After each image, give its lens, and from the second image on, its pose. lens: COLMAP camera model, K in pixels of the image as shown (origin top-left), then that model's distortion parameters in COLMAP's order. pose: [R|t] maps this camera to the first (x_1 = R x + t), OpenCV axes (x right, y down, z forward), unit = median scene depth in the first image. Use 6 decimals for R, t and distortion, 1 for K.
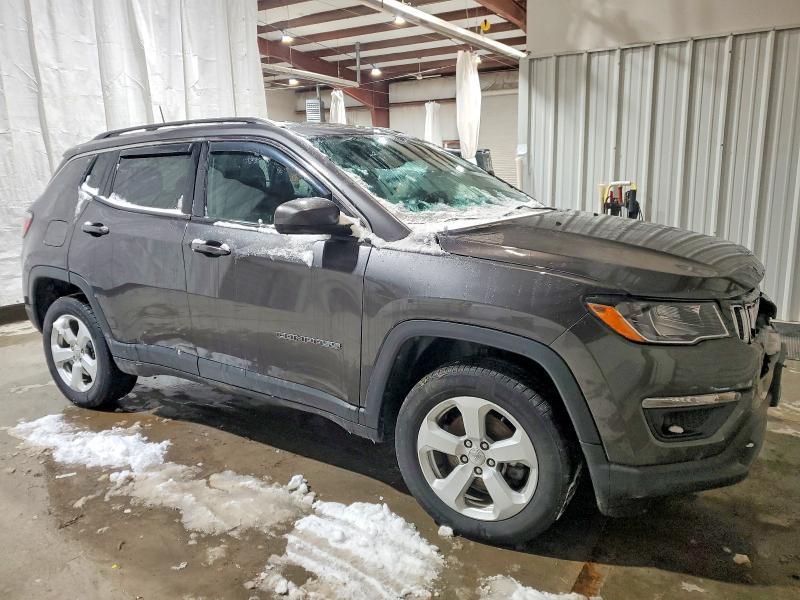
lens RADIAL K [[629.3, 0, 400.0], [0, 629.3, 300.0], [0, 0, 1]] dist [0.011662, 0.014409]
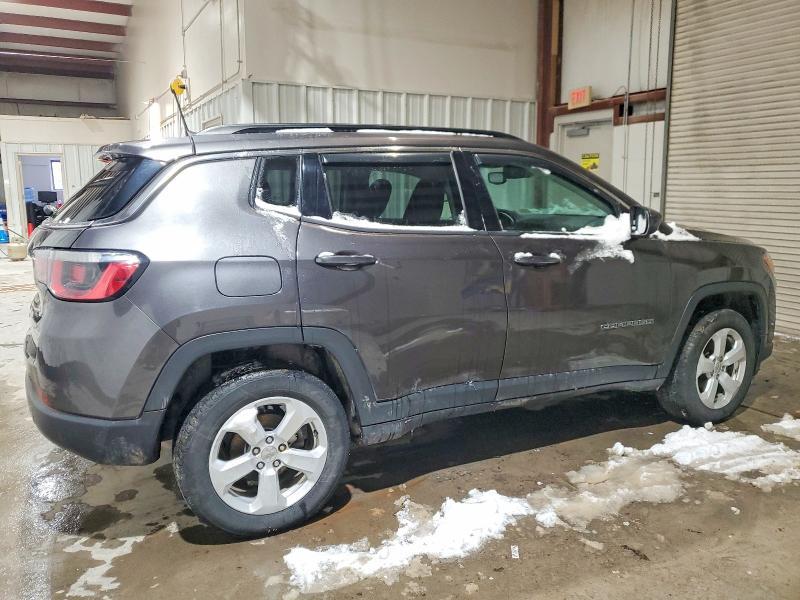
lens RADIAL K [[629.3, 0, 400.0], [0, 629.3, 300.0], [0, 0, 1]] dist [0.011662, 0.014409]
pose [[0.503268, -0.140132, 0.852692, -1.146474], [0.176526, 0.982627, 0.057298, -0.104055], [-0.845908, 0.121686, 0.519262, 0.609702]]
